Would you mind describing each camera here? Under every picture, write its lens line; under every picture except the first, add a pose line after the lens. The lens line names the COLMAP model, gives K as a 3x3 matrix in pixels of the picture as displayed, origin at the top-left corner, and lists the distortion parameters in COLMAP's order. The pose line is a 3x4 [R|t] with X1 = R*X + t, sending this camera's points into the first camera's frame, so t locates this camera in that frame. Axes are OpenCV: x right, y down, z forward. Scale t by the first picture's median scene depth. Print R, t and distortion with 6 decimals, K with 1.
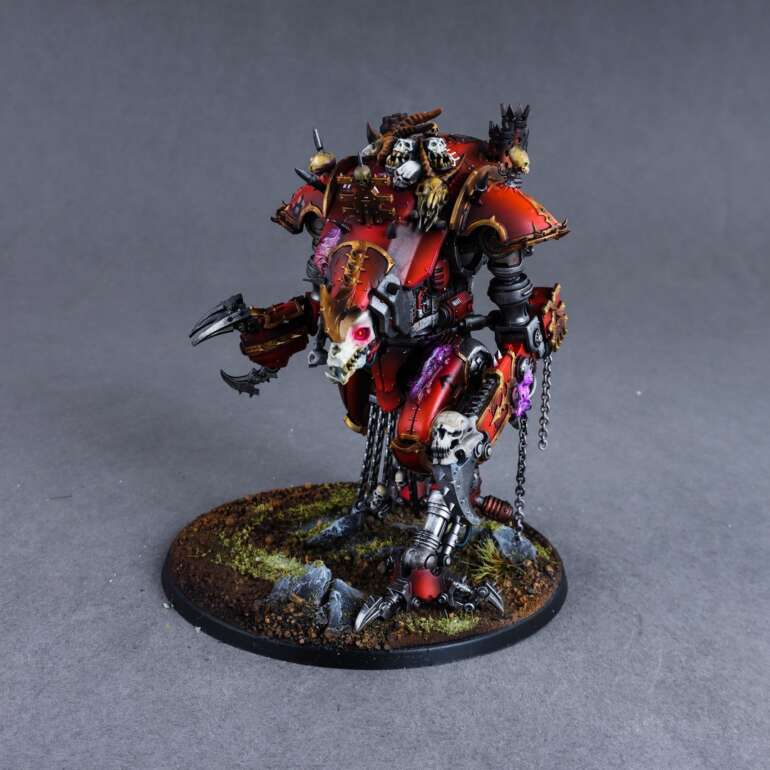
lens RADIAL K [[1385.3, 0, 385.0], [0, 1385.3, 385.0], [0, 0, 1]] dist [0.009883, 0.015638]
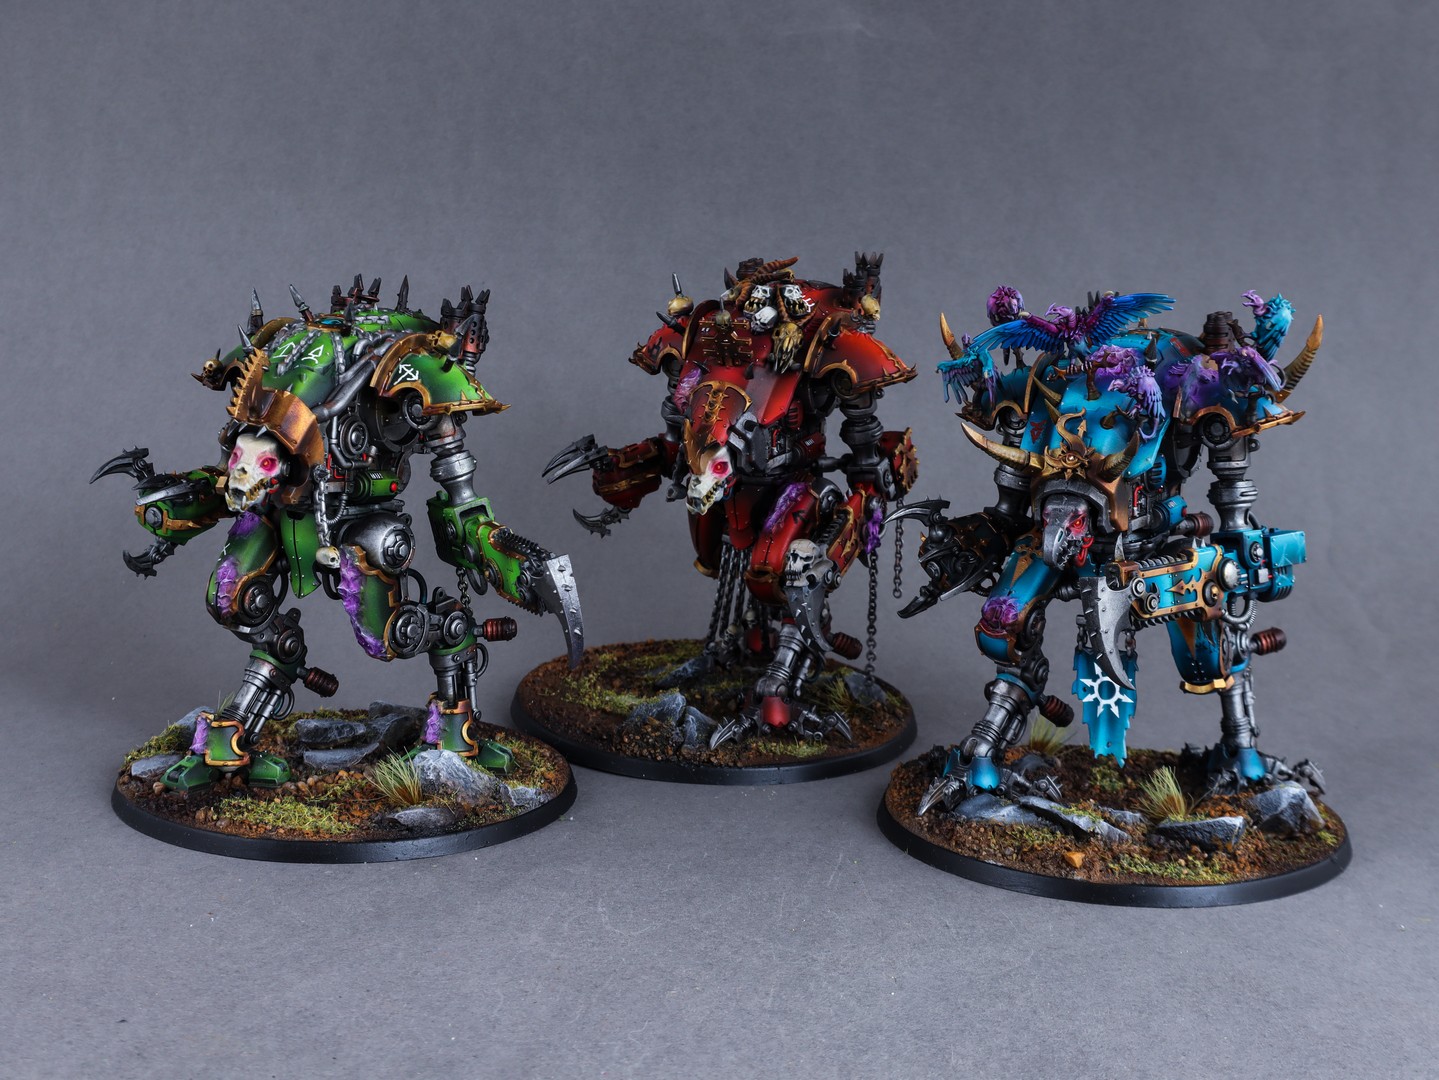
lens RADIAL K [[2395.9, 0, 719.5], [0, 2395.9, 540.0], [0, 0, 1]] dist [0.049354, 0.154236]
pose [[0.999787, 0.014766, 0.014407, -0.040782], [-0.014013, 0.998598, -0.051040, 0.106573], [-0.015141, 0.050828, 0.998593, -0.792311]]
